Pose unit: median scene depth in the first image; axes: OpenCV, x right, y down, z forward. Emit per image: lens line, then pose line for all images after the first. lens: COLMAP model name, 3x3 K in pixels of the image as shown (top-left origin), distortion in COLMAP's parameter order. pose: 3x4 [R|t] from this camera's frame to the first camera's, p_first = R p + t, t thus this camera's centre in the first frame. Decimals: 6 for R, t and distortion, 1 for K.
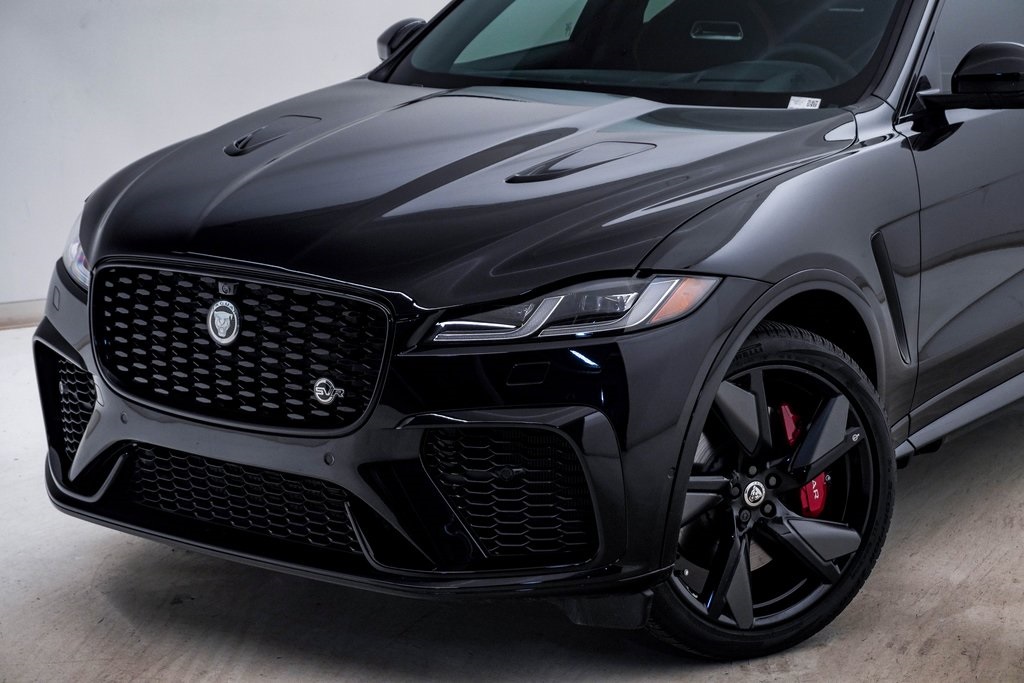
lens RADIAL K [[2147.3, 0, 514.9], [0, 2147.3, 347.2], [0, 0, 1]] dist [0.037096, 0.000000]
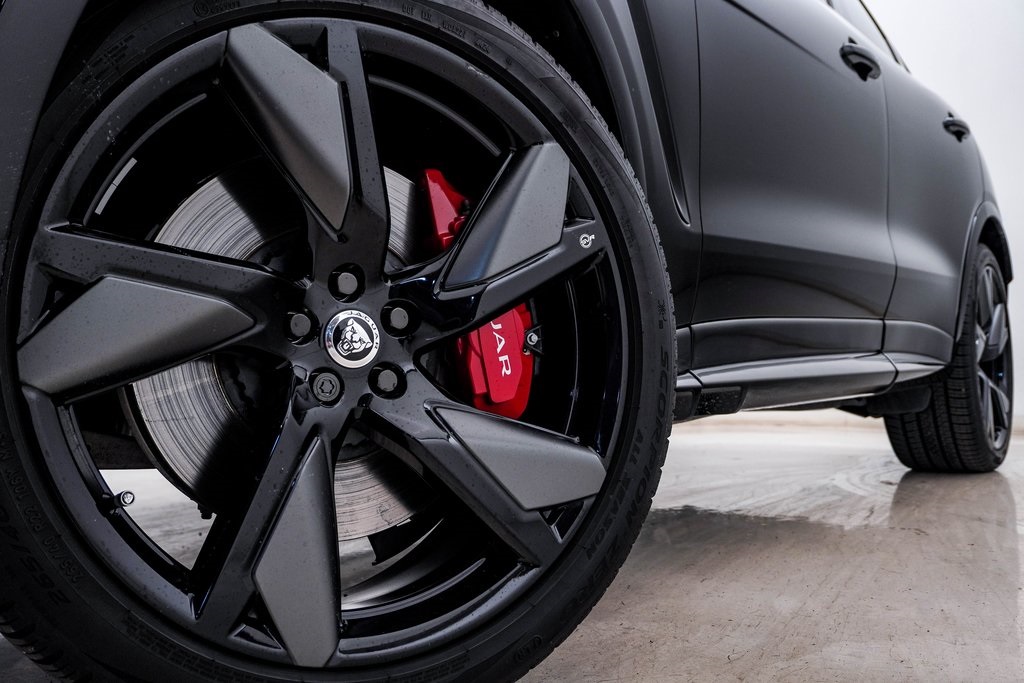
lens RADIAL K [[1008.7, 0, 511.6], [0, 1008.7, 342.6], [0, 0, 1]] dist [0.009329, 0.000000]
pose [[0.999549, 0.004992, 0.029595, 0.136901], [0.002788, 0.966361, -0.257175, 0.120509], [-0.029884, 0.257142, 0.965911, 0.800563]]
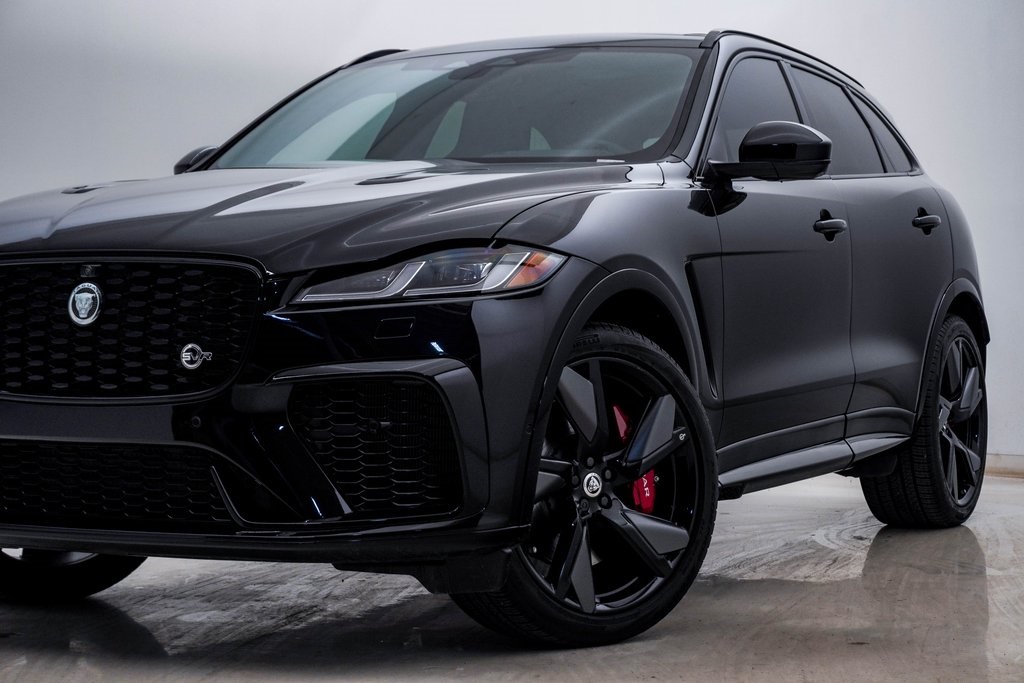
lens RADIAL K [[2147.3, 0, 510.6], [0, 2147.3, 338.1], [0, 0, 1]] dist [0.037096, 0.000000]
pose [[0.986329, 0.009142, 0.164536, -0.100049], [0.025728, 0.977673, -0.208550, 0.214637], [-0.162769, 0.209932, 0.964072, -0.016580]]
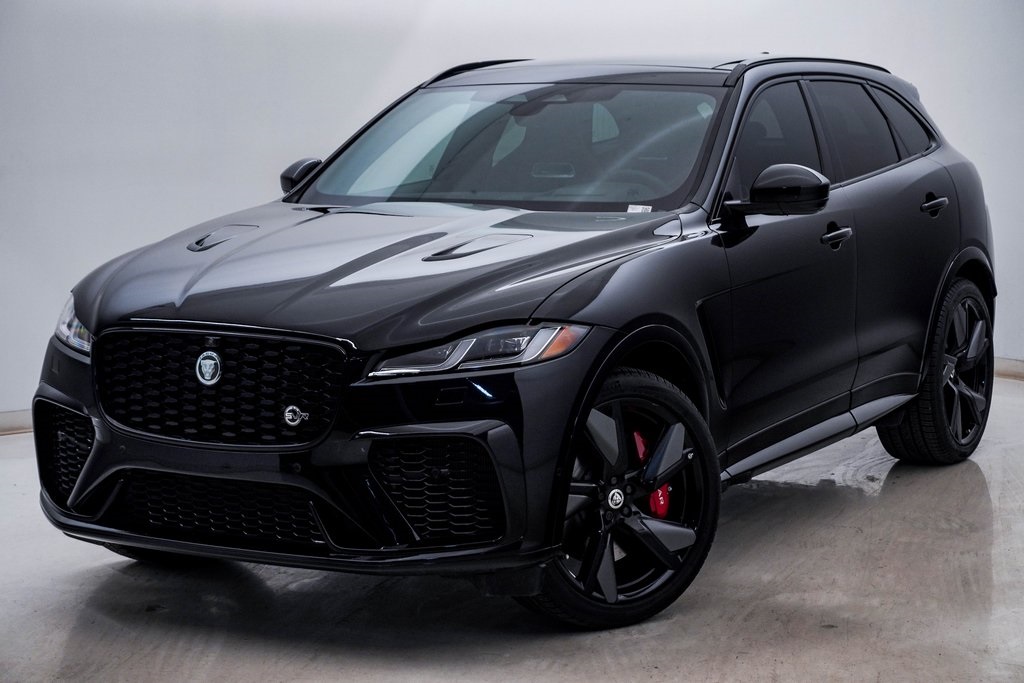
lens RADIAL K [[2147.3, 0, 495.3], [0, 2147.3, 343.3], [0, 0, 1]] dist [0.037096, 0.000000]
pose [[0.994786, -0.011569, 0.101327, -0.091305], [0.021536, 0.994971, -0.097824, 0.099773], [-0.099685, 0.099496, 0.990032, -0.288350]]
